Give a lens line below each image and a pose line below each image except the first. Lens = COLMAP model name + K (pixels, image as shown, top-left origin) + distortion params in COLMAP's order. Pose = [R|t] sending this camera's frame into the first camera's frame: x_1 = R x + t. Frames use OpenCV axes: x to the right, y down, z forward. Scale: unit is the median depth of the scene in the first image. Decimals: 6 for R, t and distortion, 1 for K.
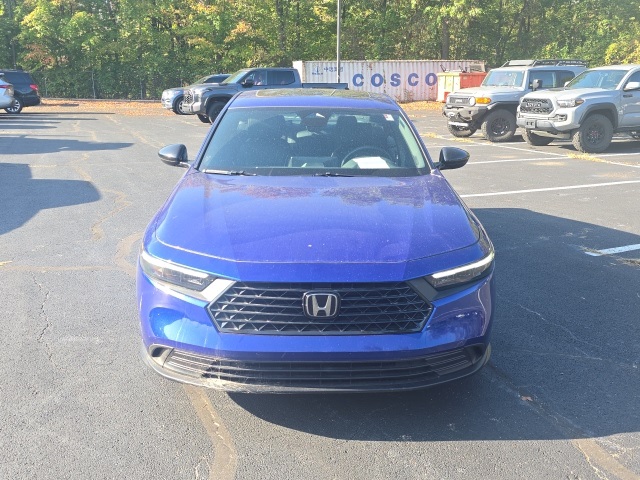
lens RADIAL K [[622.7, 0, 320.6], [0, 622.7, 241.8], [0, 0, 1]] dist [0.018519, 0.000000]
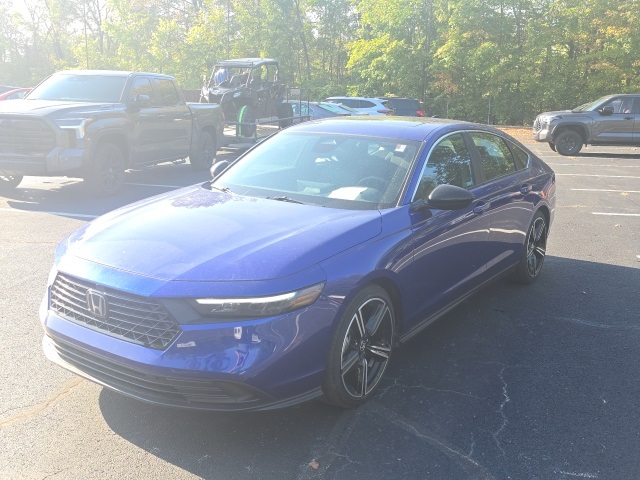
lens RADIAL K [[622.7, 0, 321.2], [0, 622.7, 242.2], [0, 0, 1]] dist [0.018519, 0.000000]
pose [[0.798337, 0.138067, -0.586170, 0.112861], [-0.161155, 0.986844, 0.012957, -0.010333], [0.580248, 0.084120, 0.810084, 0.036307]]
